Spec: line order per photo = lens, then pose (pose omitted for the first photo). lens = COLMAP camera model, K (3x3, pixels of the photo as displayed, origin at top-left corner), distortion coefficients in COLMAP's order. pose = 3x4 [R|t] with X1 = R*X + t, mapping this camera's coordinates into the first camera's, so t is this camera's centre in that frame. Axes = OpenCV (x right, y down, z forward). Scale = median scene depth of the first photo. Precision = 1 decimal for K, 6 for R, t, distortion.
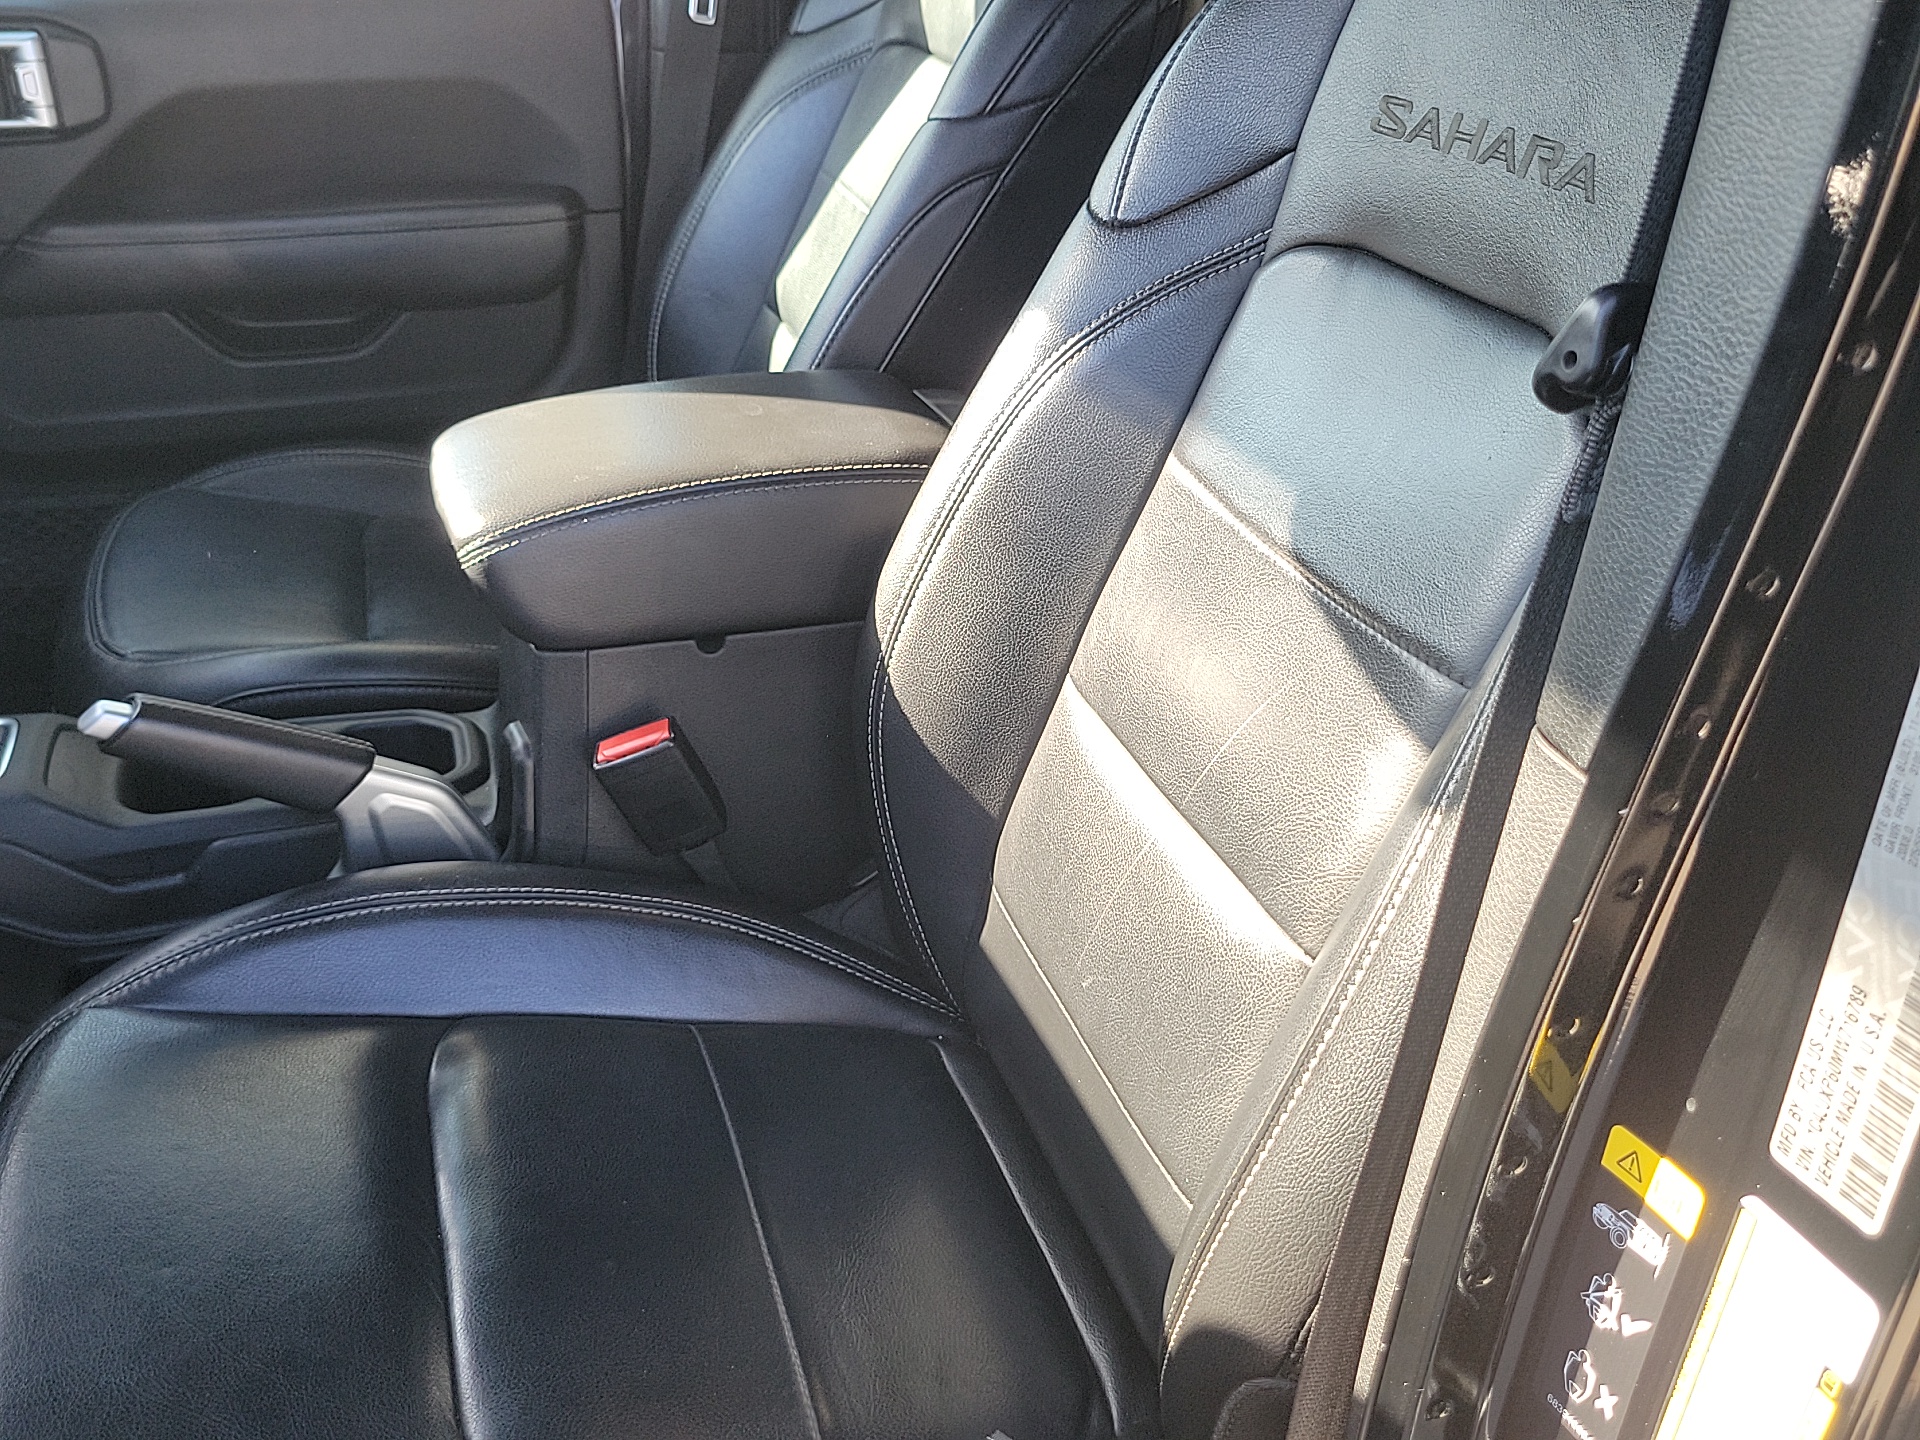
lens RADIAL K [[1752.7, 0, 956.5], [0, 1752.7, 718.3], [0, 0, 1]] dist [0.026597, 0.000000]
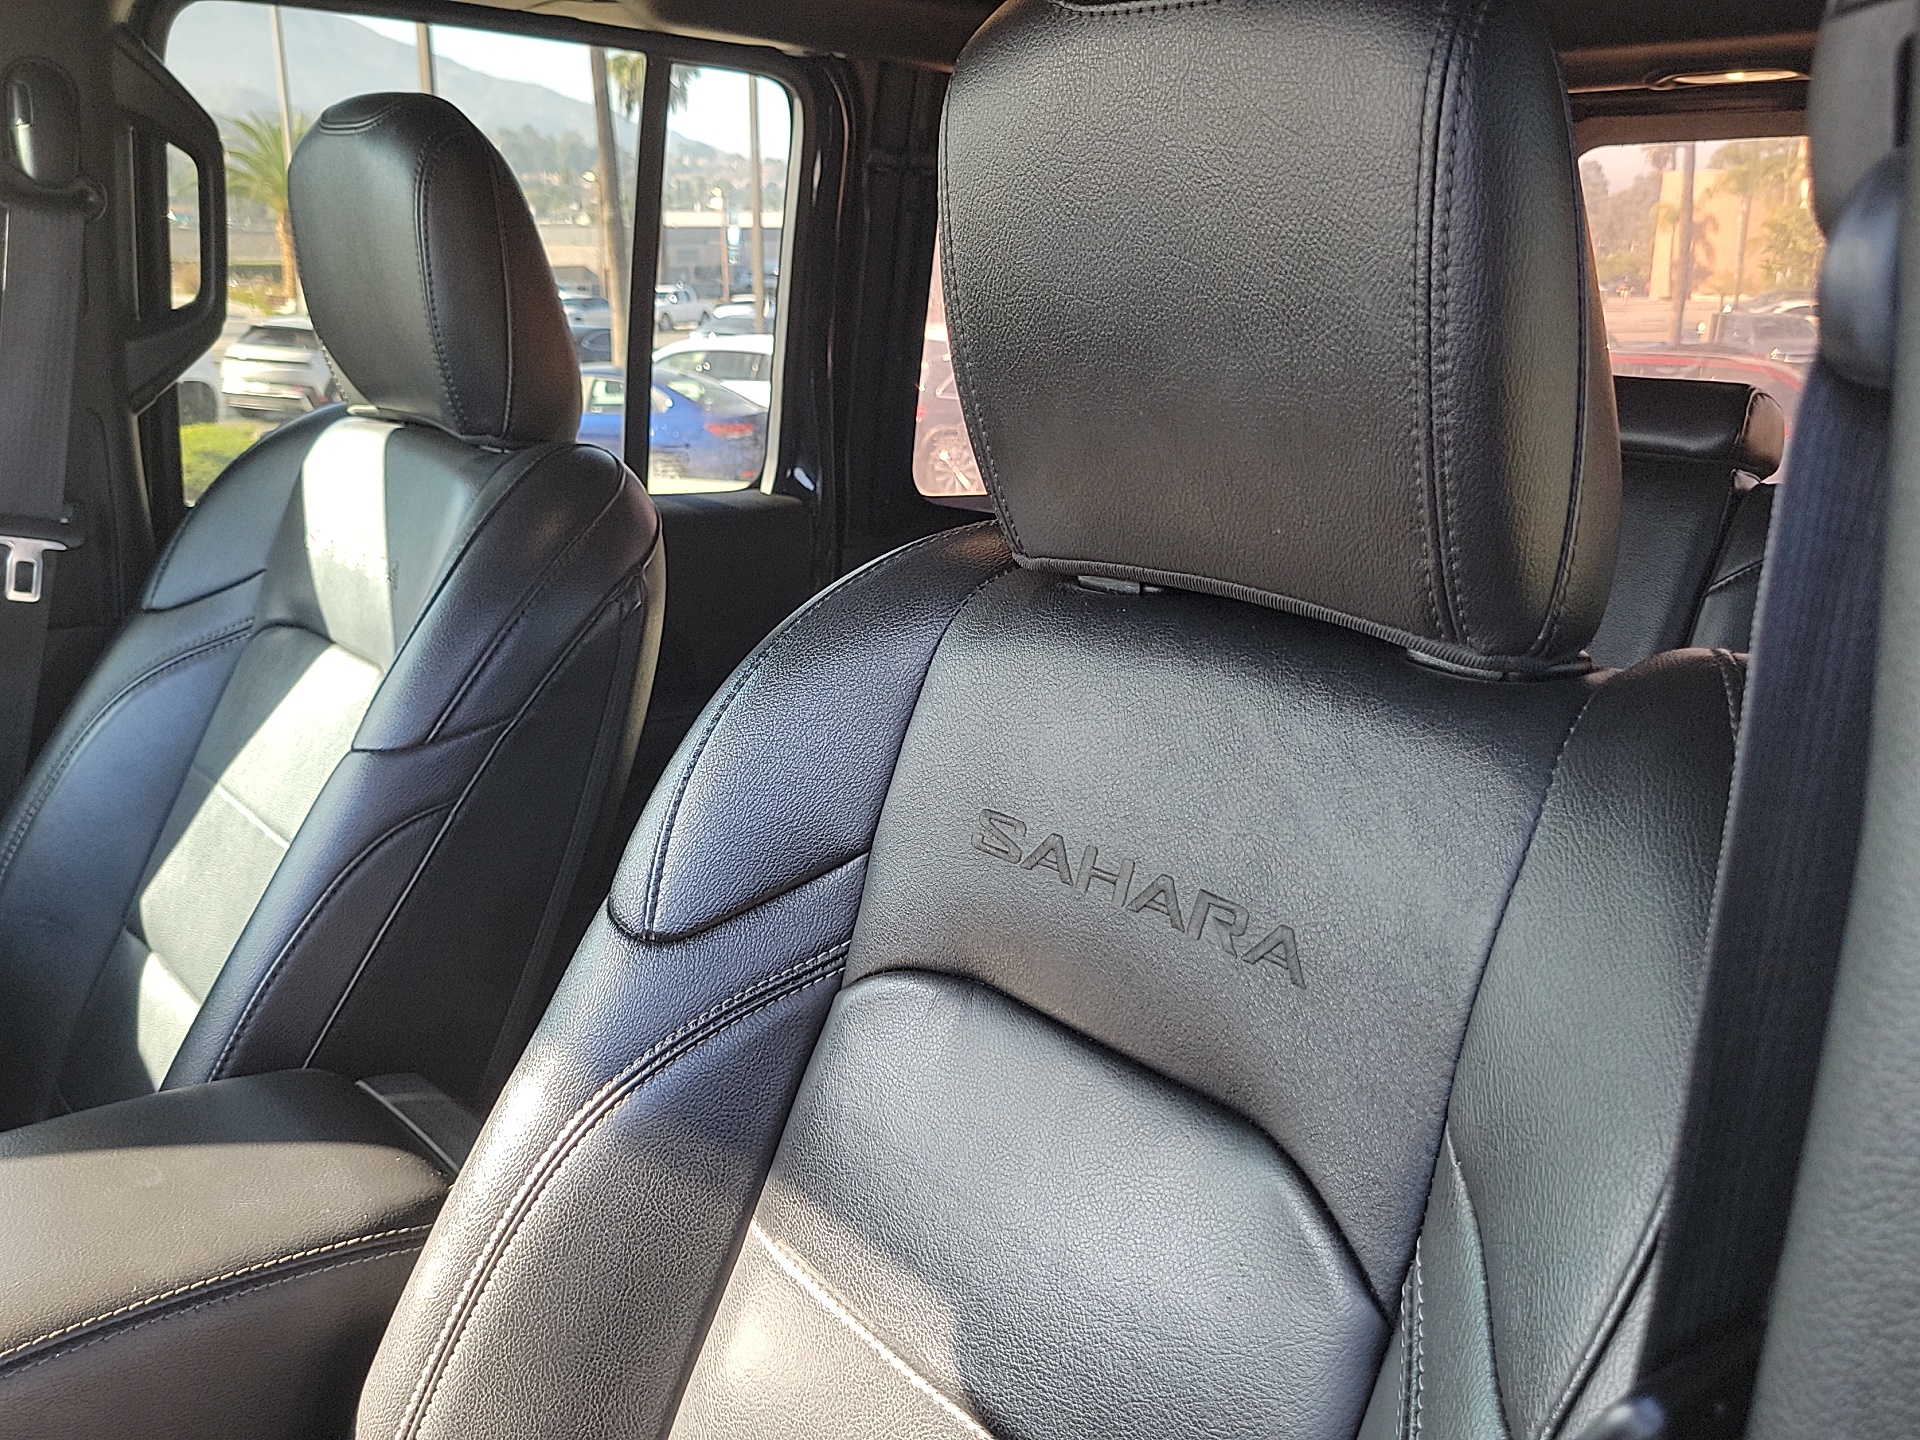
lens RADIAL K [[1752.7, 0, 961.0], [0, 1752.7, 731.9], [0, 0, 1]] dist [0.026597, 0.000000]
pose [[0.932179, -0.066369, 0.355862, -0.055896], [0.142680, 0.970832, -0.192687, -0.189032], [-0.332693, 0.230393, 0.914458, 0.181083]]
